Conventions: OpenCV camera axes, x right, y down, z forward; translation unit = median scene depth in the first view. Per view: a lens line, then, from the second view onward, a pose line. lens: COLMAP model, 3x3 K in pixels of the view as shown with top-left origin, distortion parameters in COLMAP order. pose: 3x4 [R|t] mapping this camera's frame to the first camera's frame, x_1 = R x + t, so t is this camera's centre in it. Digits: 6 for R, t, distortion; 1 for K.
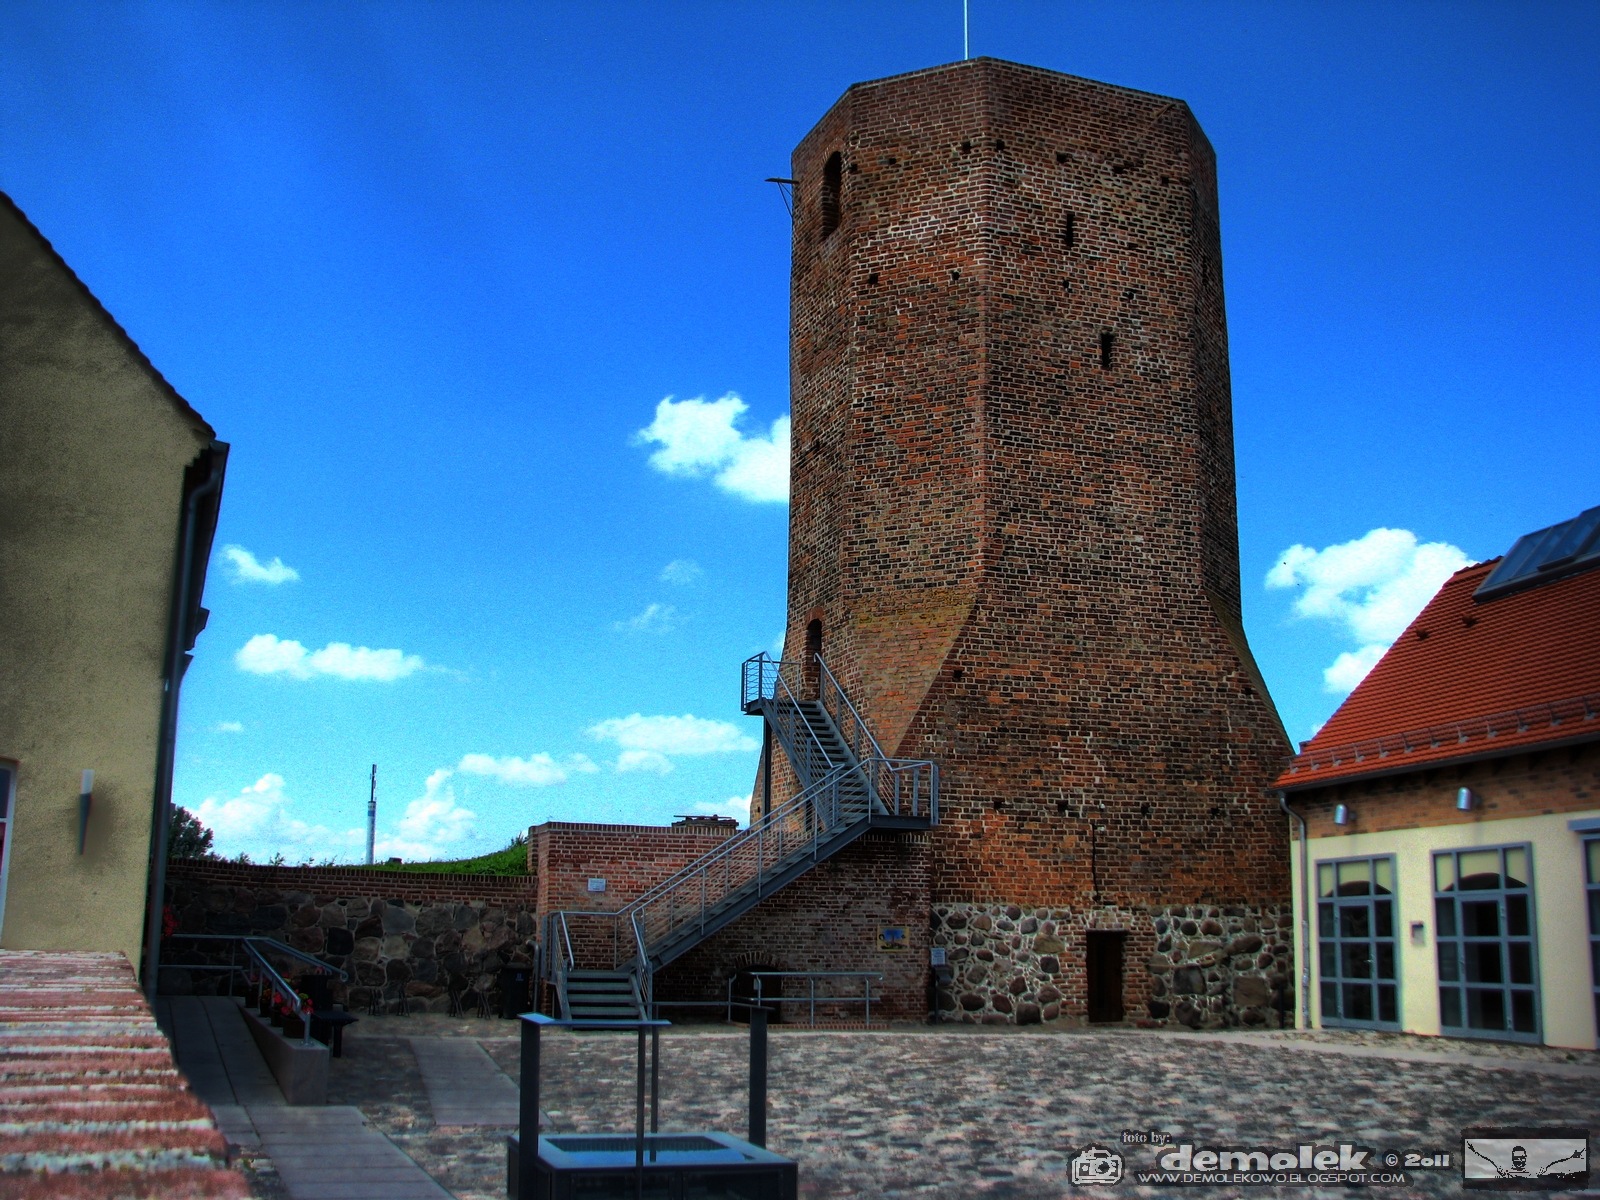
lens RADIAL K [[1634.3, 0, 800.0], [0, 1634.3, 600.0], [0, 0, 1]] dist [-0.147906, 0.013744]
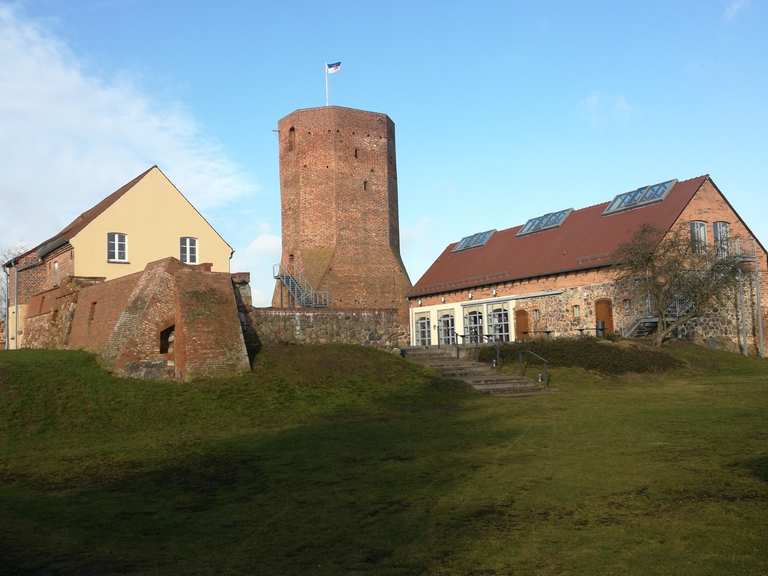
lens RADIAL K [[743.3, 0, 384.0], [0, 743.3, 288.0], [0, 0, 1]] dist [0.169501, -0.404461]
pose [[0.974521, -0.030001, 0.222279, -0.183752], [0.003453, 0.992904, 0.118871, -0.127164], [-0.224268, -0.115075, 0.967710, -0.820258]]
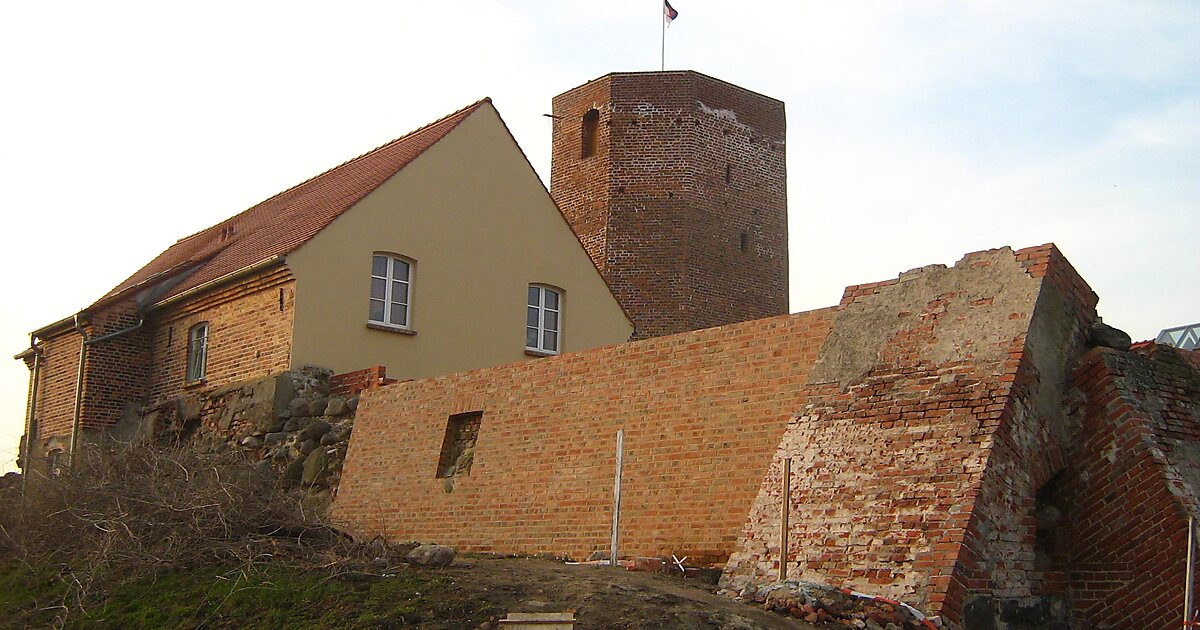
lens RADIAL K [[1346.6, 0, 600.0], [0, 1346.6, 315.0], [0, 0, 1]] dist [0.000104, 0.000081]
pose [[0.945360, 0.071485, 0.318094, -0.457443], [-0.068539, 0.997439, -0.020457, -0.031666], [-0.318742, -0.002463, 0.947838, -0.401873]]
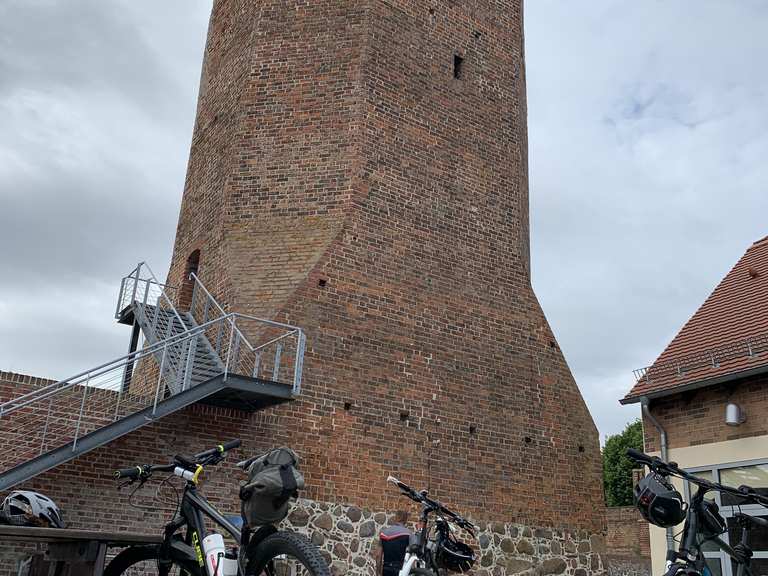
lens RADIAL K [[743.3, 0, 384.0], [0, 743.3, 288.0], [0, 0, 1]] dist [0.169501, -0.404461]
pose [[0.966676, 0.127534, 0.221975, 0.025505], [-0.084010, 0.977093, -0.195529, 0.139558], [-0.241827, 0.170365, 0.955246, 0.498656]]
